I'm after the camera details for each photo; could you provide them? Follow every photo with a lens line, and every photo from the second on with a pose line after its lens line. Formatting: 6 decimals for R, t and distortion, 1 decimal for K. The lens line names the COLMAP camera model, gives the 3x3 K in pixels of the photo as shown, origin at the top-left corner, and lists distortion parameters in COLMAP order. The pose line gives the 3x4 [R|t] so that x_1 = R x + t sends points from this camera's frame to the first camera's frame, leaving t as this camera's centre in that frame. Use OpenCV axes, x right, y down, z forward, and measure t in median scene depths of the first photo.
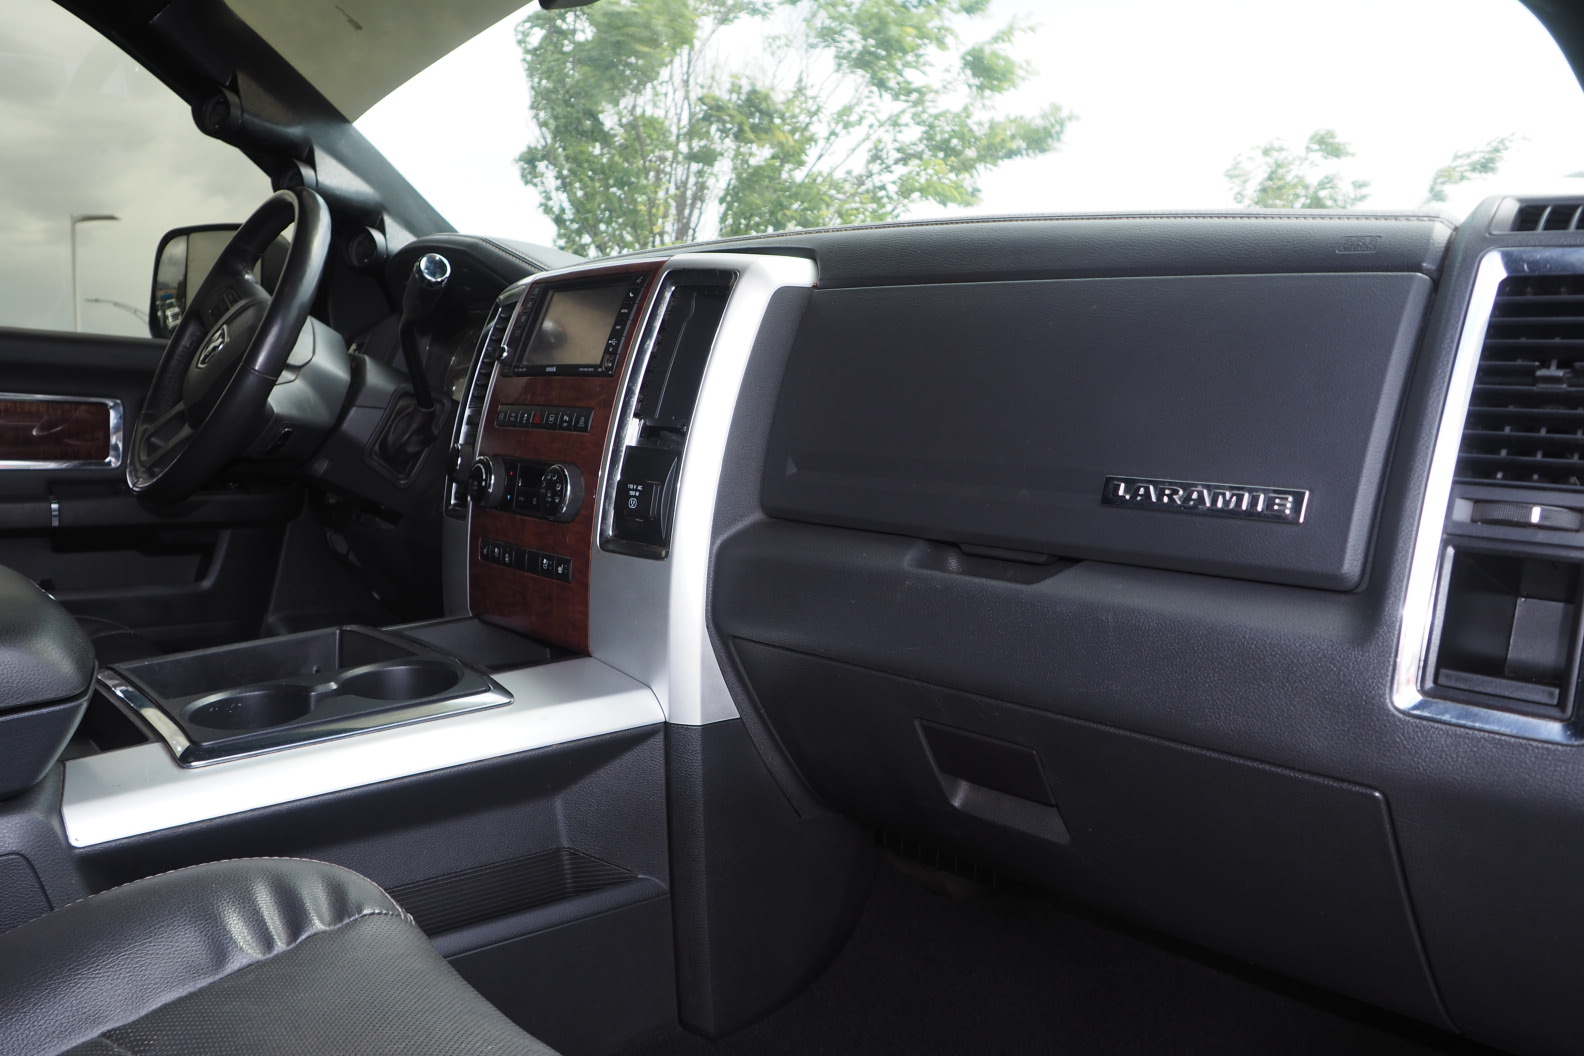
lens RADIAL K [[1229.7, 0, 792.0], [0, 1229.7, 528.0], [0, 0, 1]] dist [-0.007860, -0.002417]
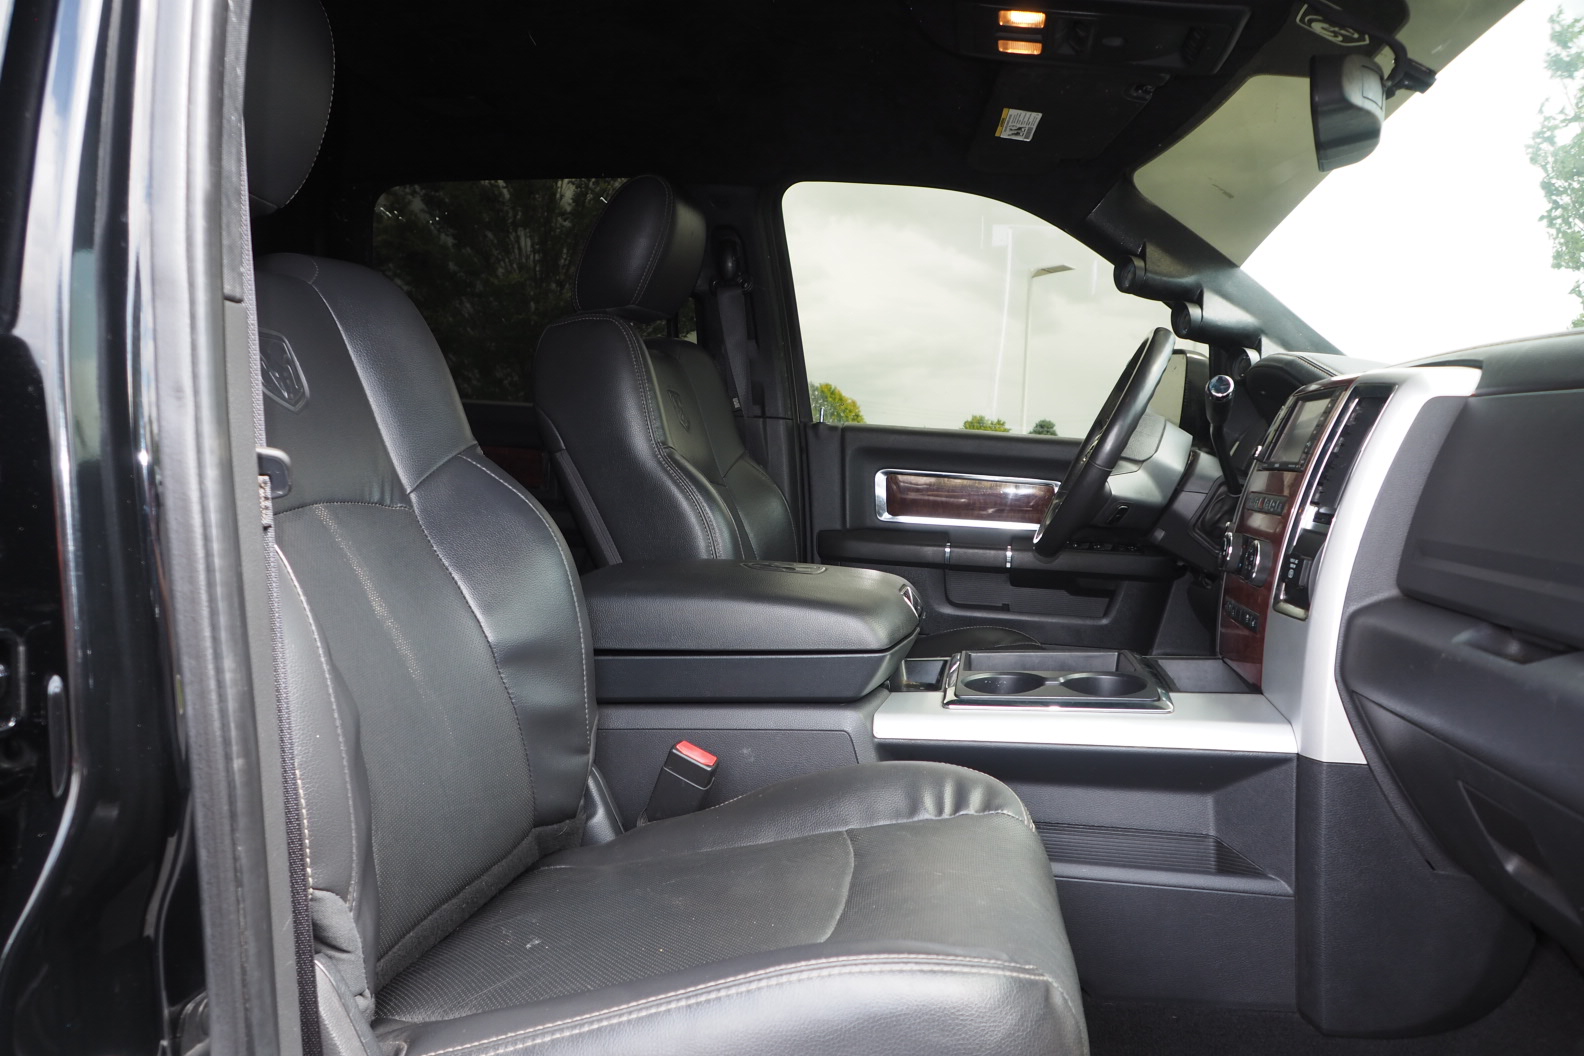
lens RADIAL K [[1103.7, 0, 792.0], [0, 1103.7, 528.0], [0, 0, 1]] dist [-0.043381, 0.006606]
pose [[0.657348, 0.051895, -0.751798, 0.356178], [-0.099452, 0.994874, -0.018284, 0.004116], [0.746996, 0.086787, 0.659139, -0.106044]]
